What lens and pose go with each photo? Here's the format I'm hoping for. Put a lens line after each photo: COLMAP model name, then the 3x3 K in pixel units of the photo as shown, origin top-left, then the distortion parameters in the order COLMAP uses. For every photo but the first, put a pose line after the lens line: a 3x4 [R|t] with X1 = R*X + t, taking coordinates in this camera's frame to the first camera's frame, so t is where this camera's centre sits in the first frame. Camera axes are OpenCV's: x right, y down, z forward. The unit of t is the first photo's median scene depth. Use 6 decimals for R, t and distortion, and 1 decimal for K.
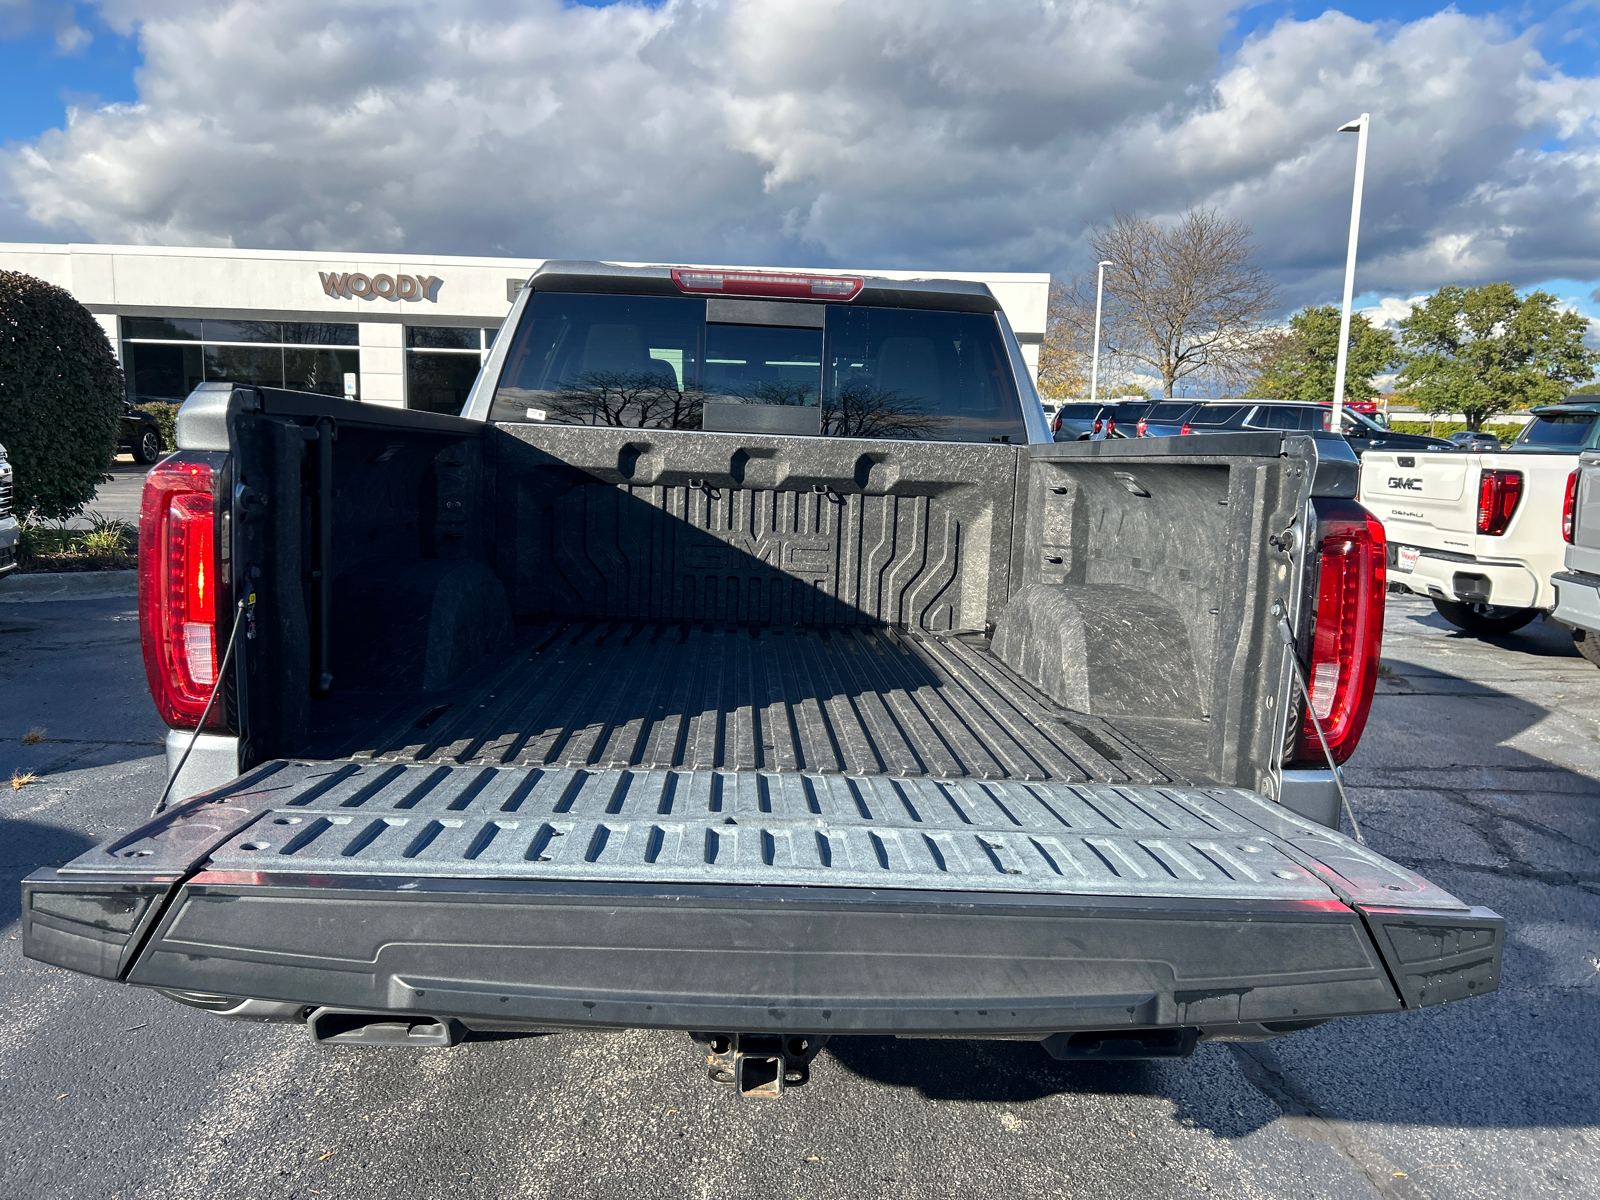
lens RADIAL K [[1206.0, 0, 778.9], [0, 1206.0, 592.4], [0, 0, 1]] dist [0.061220, -0.061431]
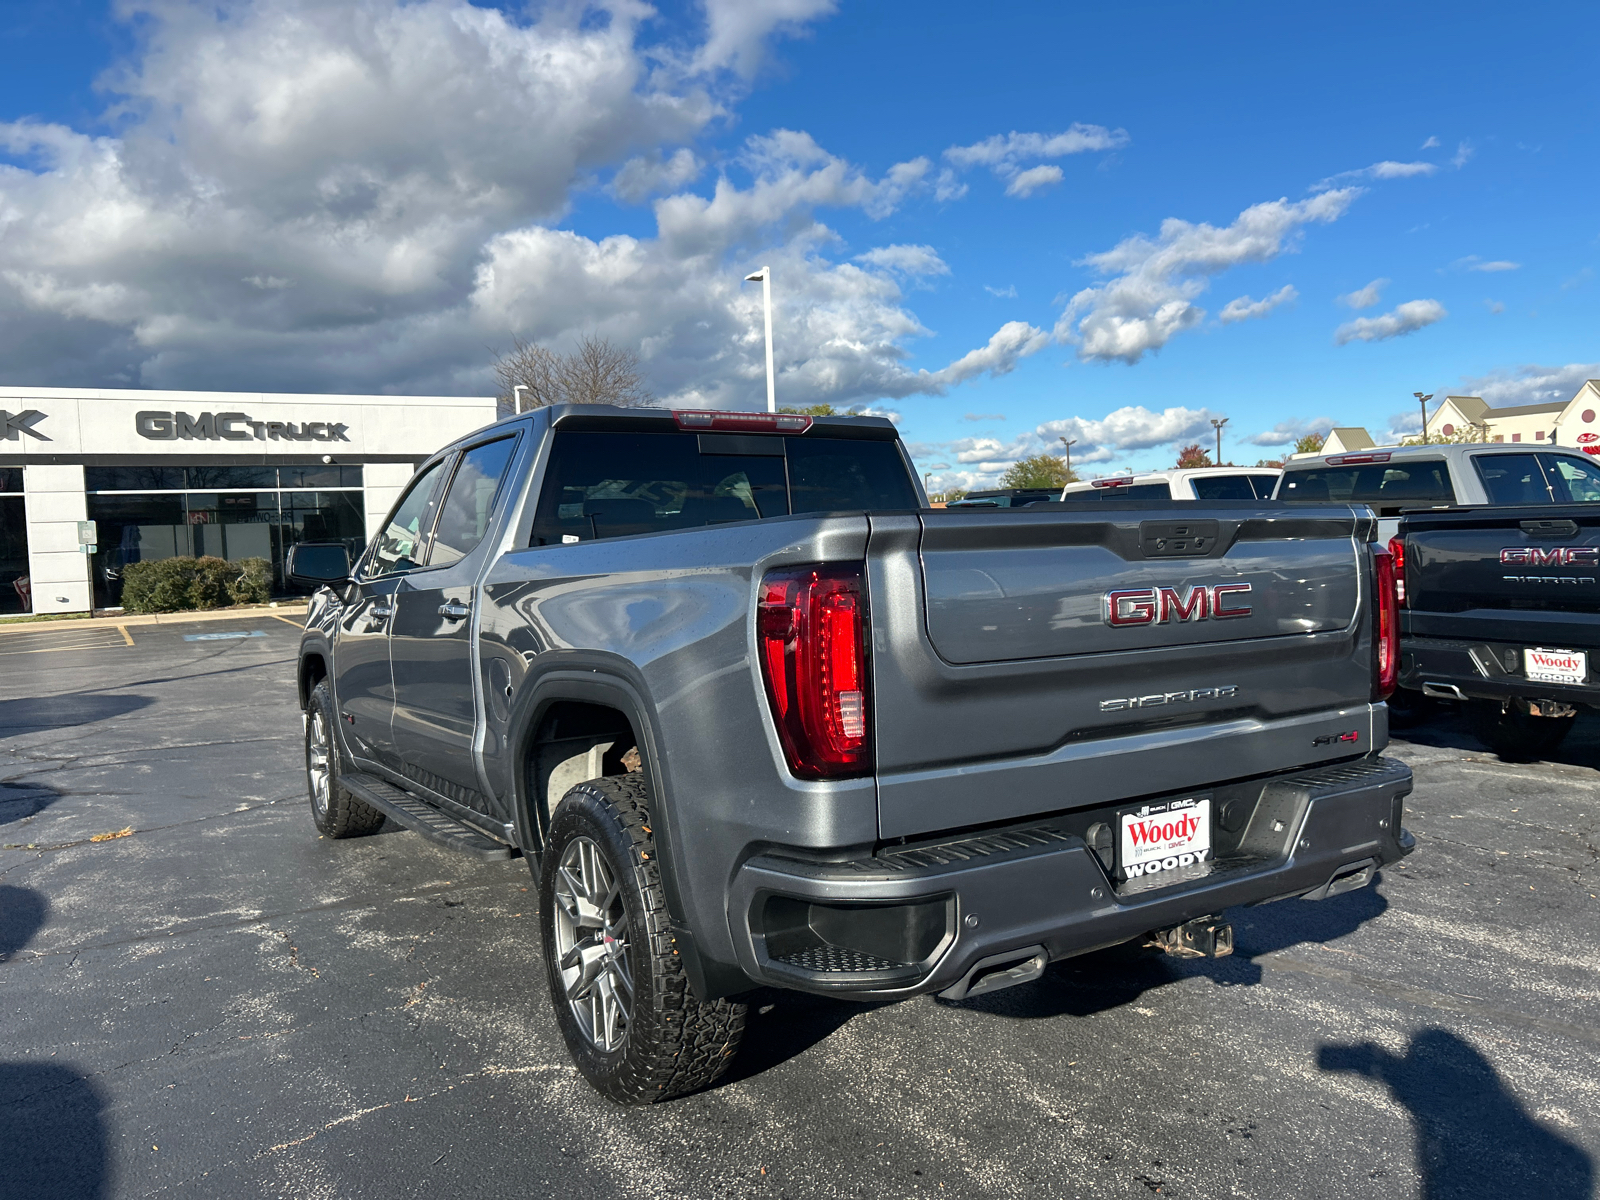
lens RADIAL K [[1236.7, 0, 800.9], [0, 1236.7, 624.5], [0, 0, 1]] dist [0.056417, -0.064394]
pose [[0.863338, -0.097474, 0.495123, -0.327551], [0.133761, 0.990274, -0.038282, -0.000460], [-0.486576, 0.099279, 0.867979, -0.035870]]
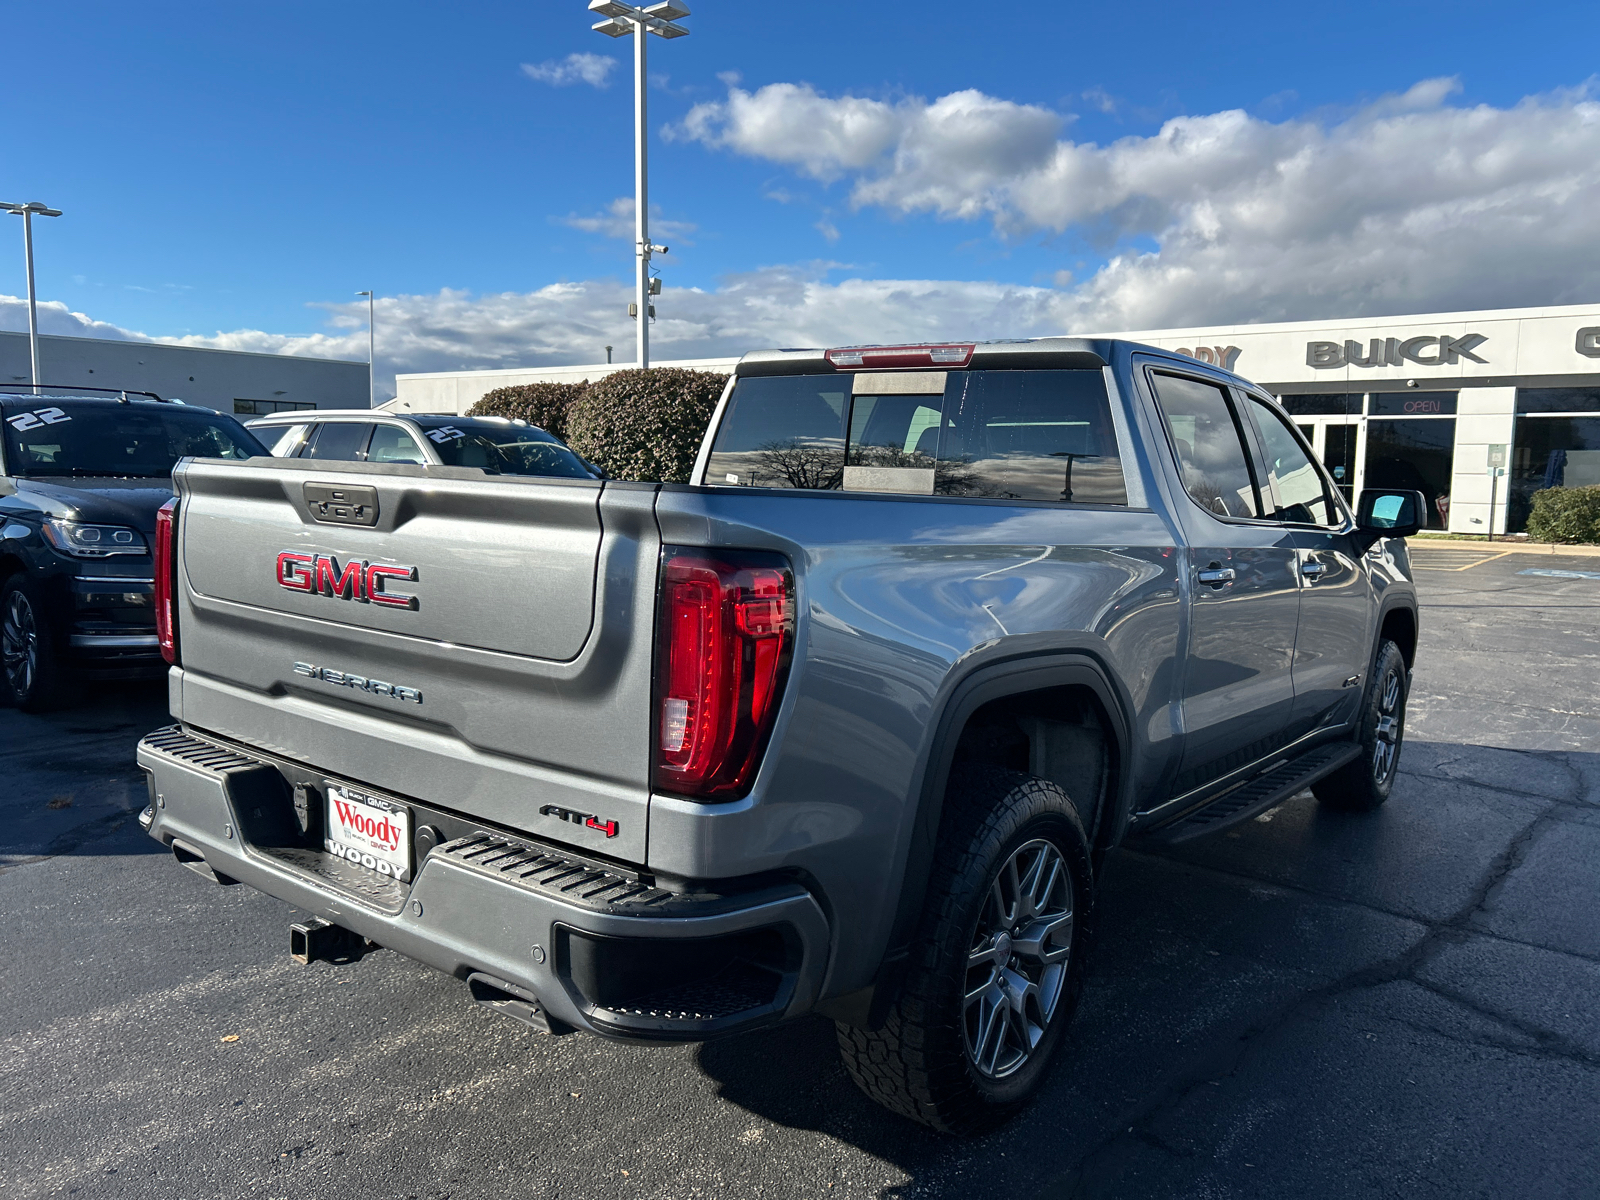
lens RADIAL K [[1212.2, 0, 800.0], [0, 1212.2, 600.0], [0, 0, 1]] dist [0.000619, -0.008401]
pose [[0.767254, 0.055369, -0.638949, 0.350902], [-0.087908, 0.995942, -0.019257, -0.004634], [0.635290, 0.070943, 0.769008, 0.074480]]
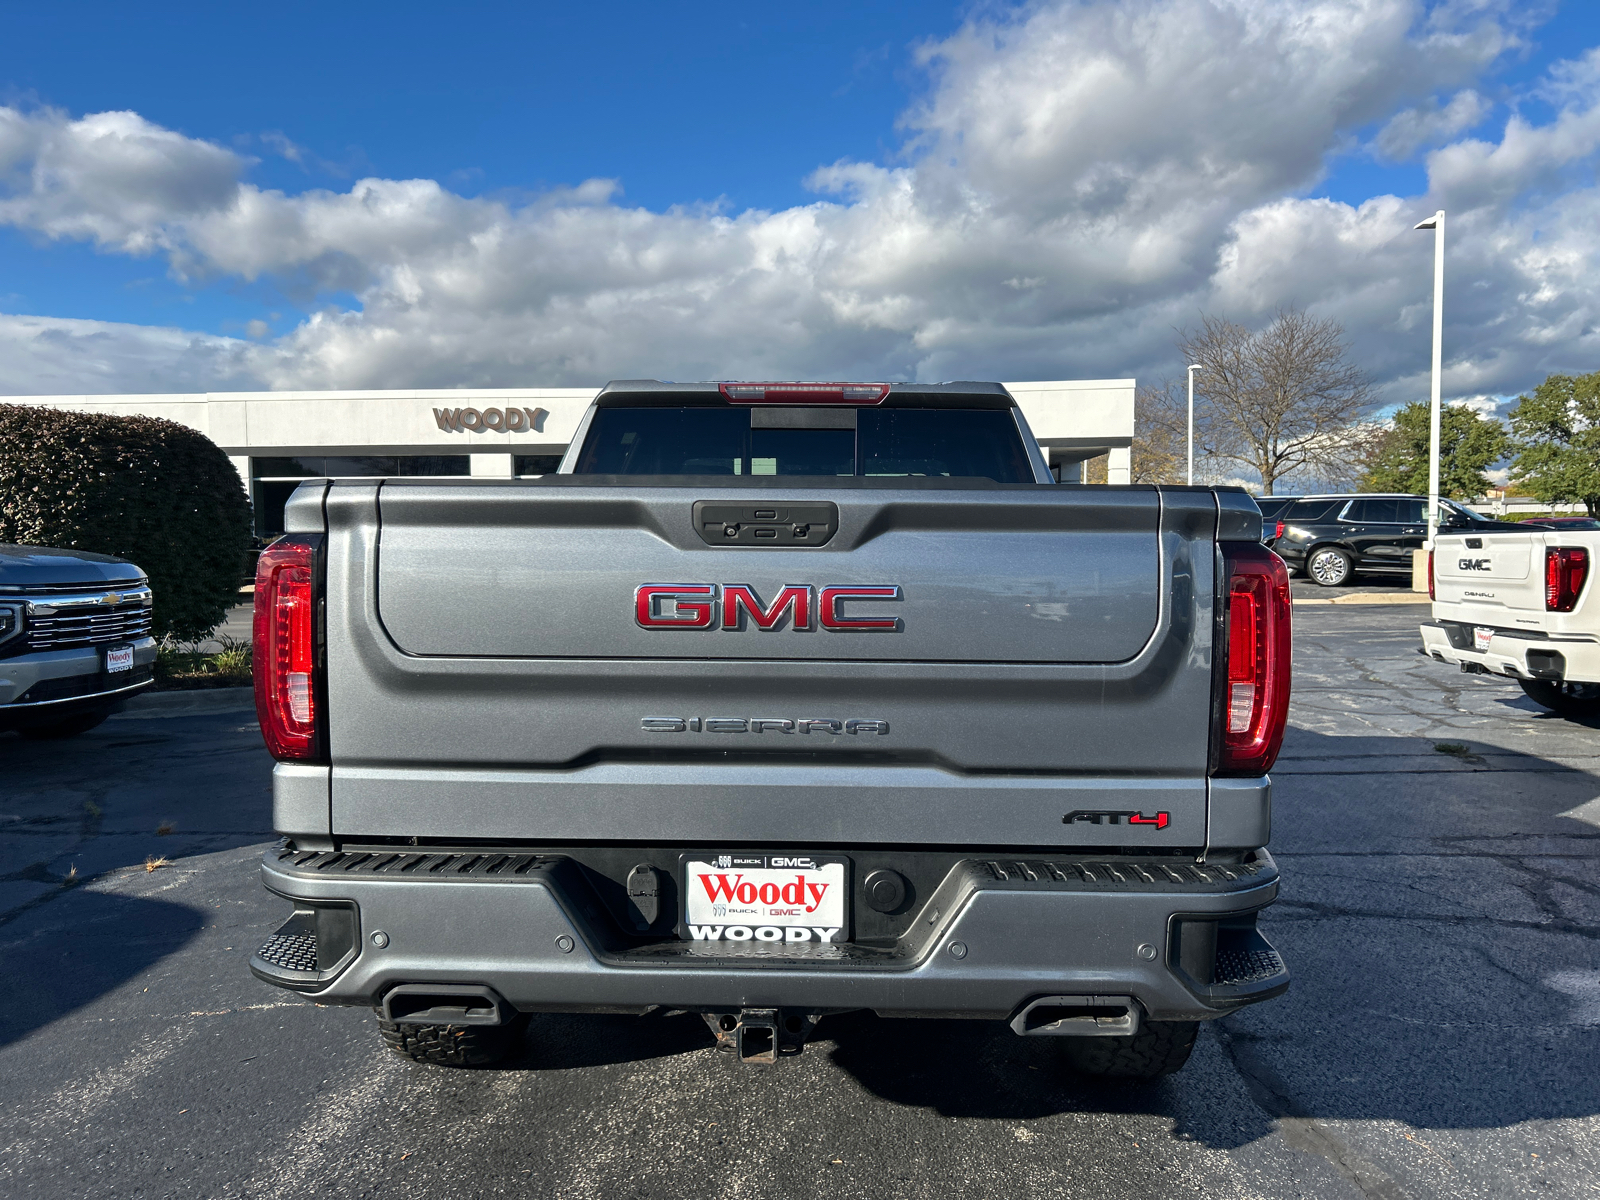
lens RADIAL K [[1209.5, 0, 800.0], [0, 1209.5, 600.0], [0, 0, 1]] dist [0.064121, -0.063701]
pose [[0.997099, -0.031110, -0.069466, 0.033167], [0.024814, 0.995657, -0.089725, 0.021374], [0.071956, 0.087741, 0.993541, -0.056131]]
